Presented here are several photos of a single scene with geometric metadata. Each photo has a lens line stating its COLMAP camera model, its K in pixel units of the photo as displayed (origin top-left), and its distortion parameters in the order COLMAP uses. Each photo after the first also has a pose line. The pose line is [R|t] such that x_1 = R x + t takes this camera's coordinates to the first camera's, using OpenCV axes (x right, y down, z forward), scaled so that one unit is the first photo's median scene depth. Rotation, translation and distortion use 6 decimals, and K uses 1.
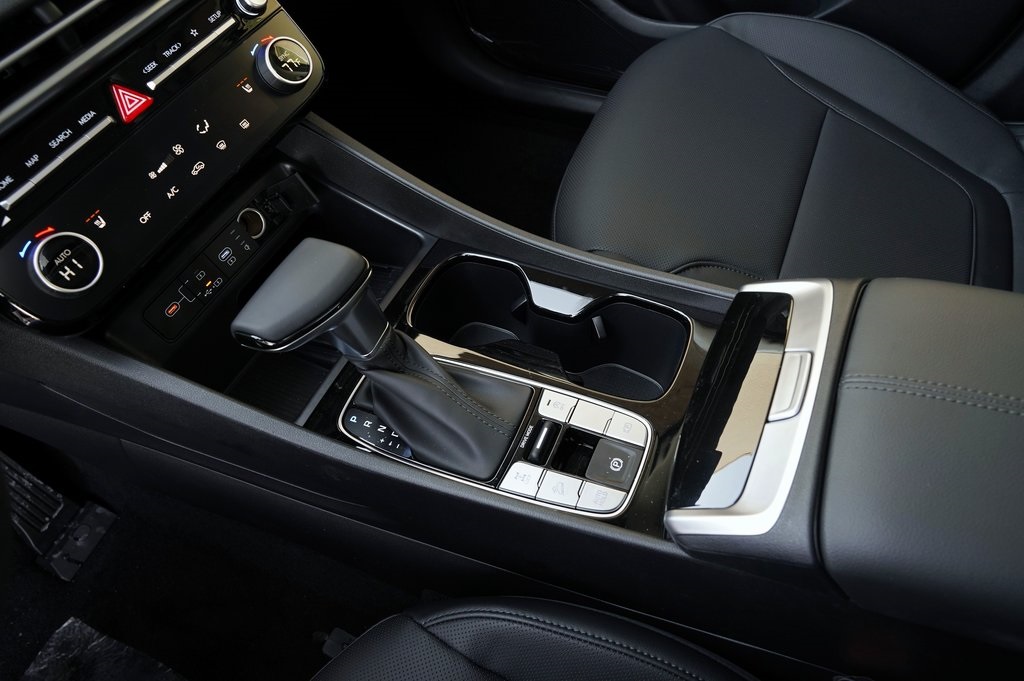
lens RADIAL K [[712.2, 0, 512.0], [0, 712.2, 340.5], [0, 0, 1]] dist [-0.140888, 0.109948]
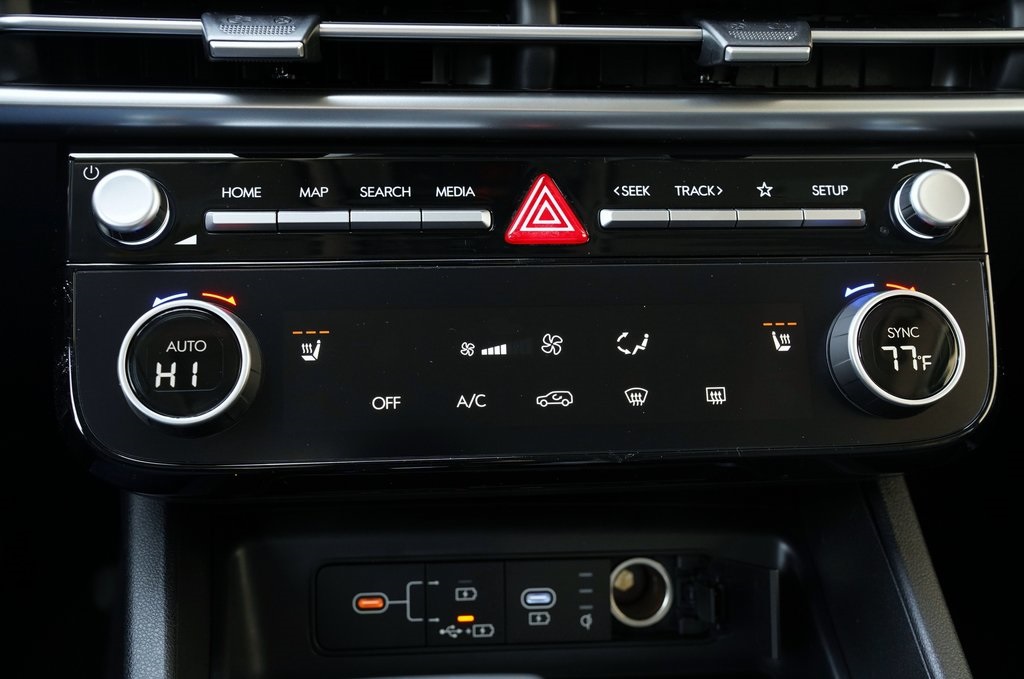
lens RADIAL K [[1077.5, 0, 512.0], [0, 1077.5, 339.5], [0, 0, 1]] dist [0.000789, 0.021113]
pose [[0.544548, 0.458362, -0.702405, 0.000027], [-0.724716, 0.678703, -0.118950, -0.179106], [0.422202, 0.573818, 0.701768, 0.497041]]
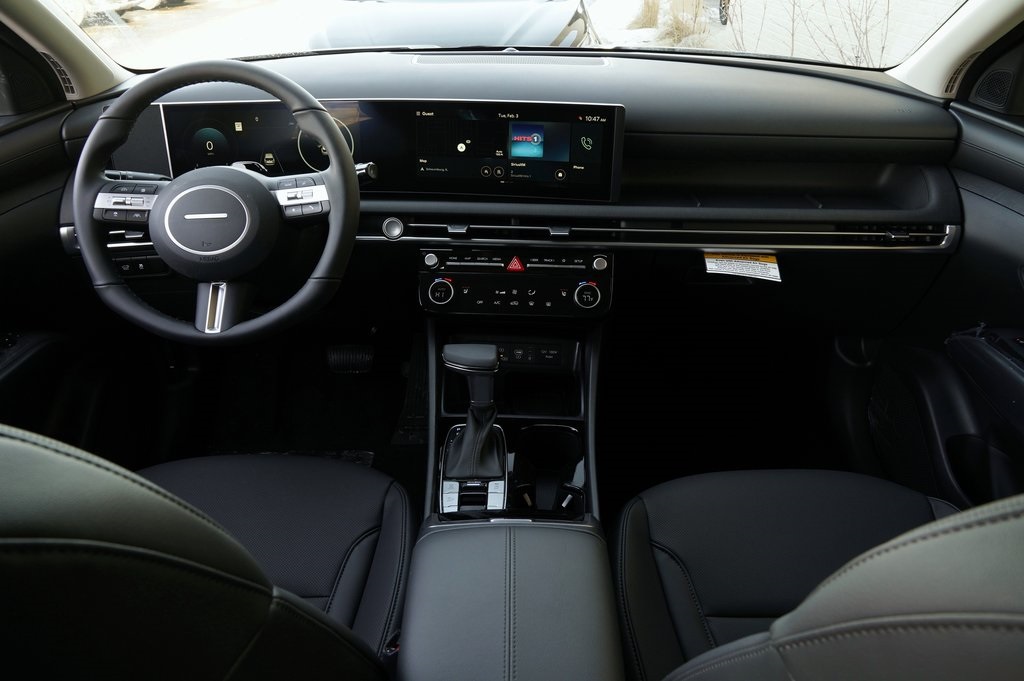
lens RADIAL K [[712.2, 0, 512.0], [0, 712.2, 340.5], [0, 0, 1]] dist [-0.140888, 0.109948]
pose [[0.402590, 0.541159, -0.738287, 1.296461], [-0.763437, 0.643504, 0.055379, -0.302976], [0.505059, 0.541341, 0.672209, -0.454359]]
